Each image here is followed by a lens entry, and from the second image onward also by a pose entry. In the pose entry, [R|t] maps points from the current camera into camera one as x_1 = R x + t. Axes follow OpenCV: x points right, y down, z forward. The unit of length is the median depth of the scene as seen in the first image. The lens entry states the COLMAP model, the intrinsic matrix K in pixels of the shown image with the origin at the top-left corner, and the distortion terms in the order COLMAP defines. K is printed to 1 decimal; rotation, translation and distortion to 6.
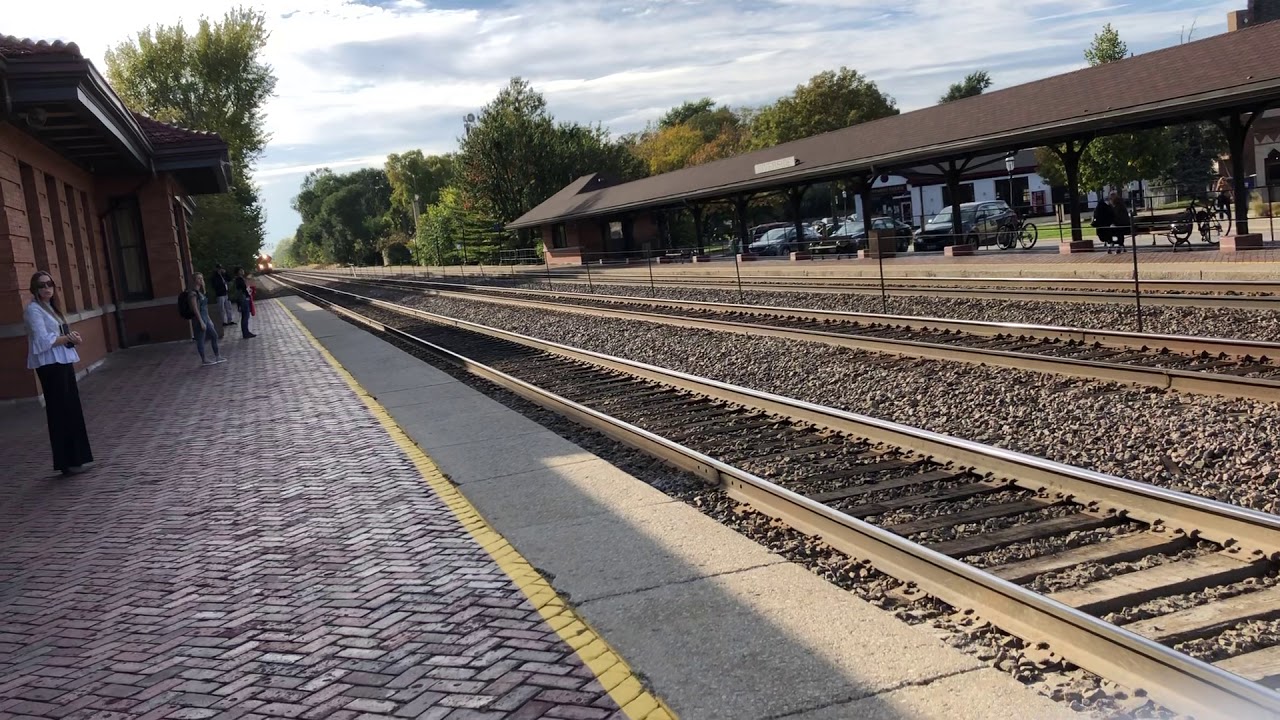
lens RADIAL K [[1259.2, 0, 638.2], [0, 1259.2, 384.3], [0, 0, 1]] dist [0.022004, -0.005840]
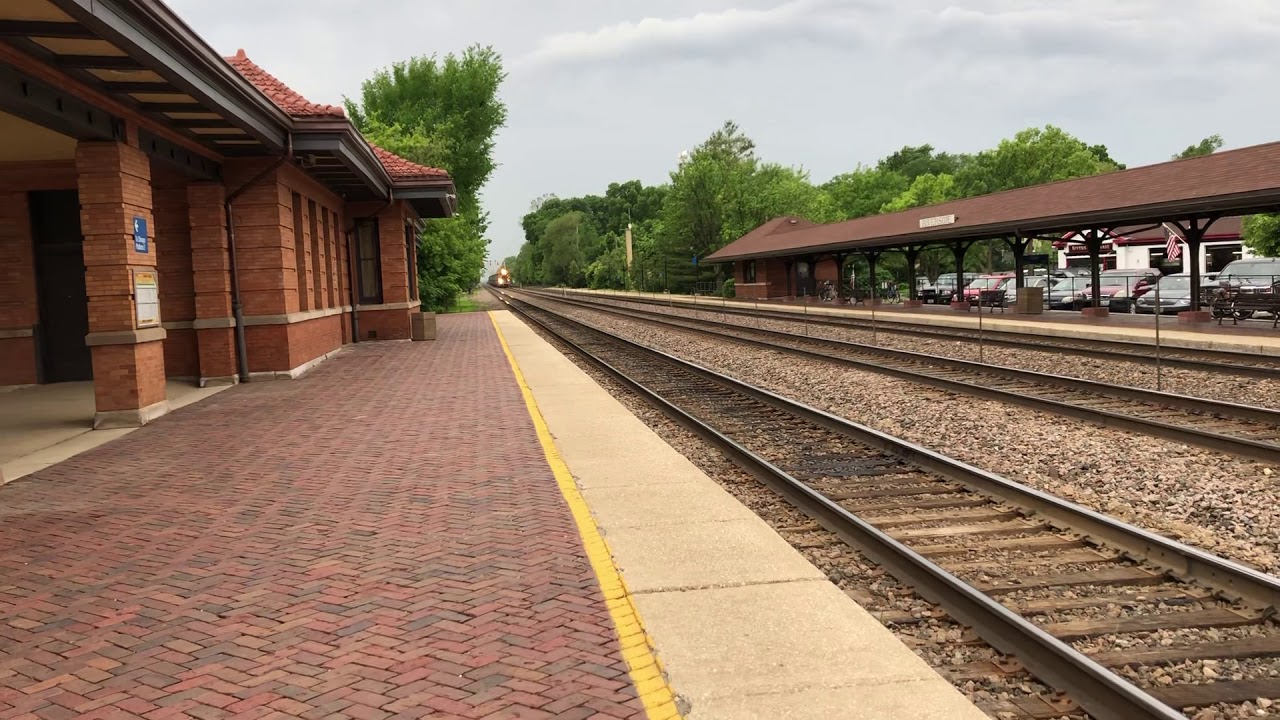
lens RADIAL K [[1259.2, 0, 638.2], [0, 1259.2, 384.3], [0, 0, 1]] dist [0.022004, -0.005840]
pose [[0.982921, 0.082698, -0.164400, 0.039274], [-0.086659, 0.996092, -0.017055, 0.005684], [0.162347, 0.031011, 0.986246, -0.093596]]
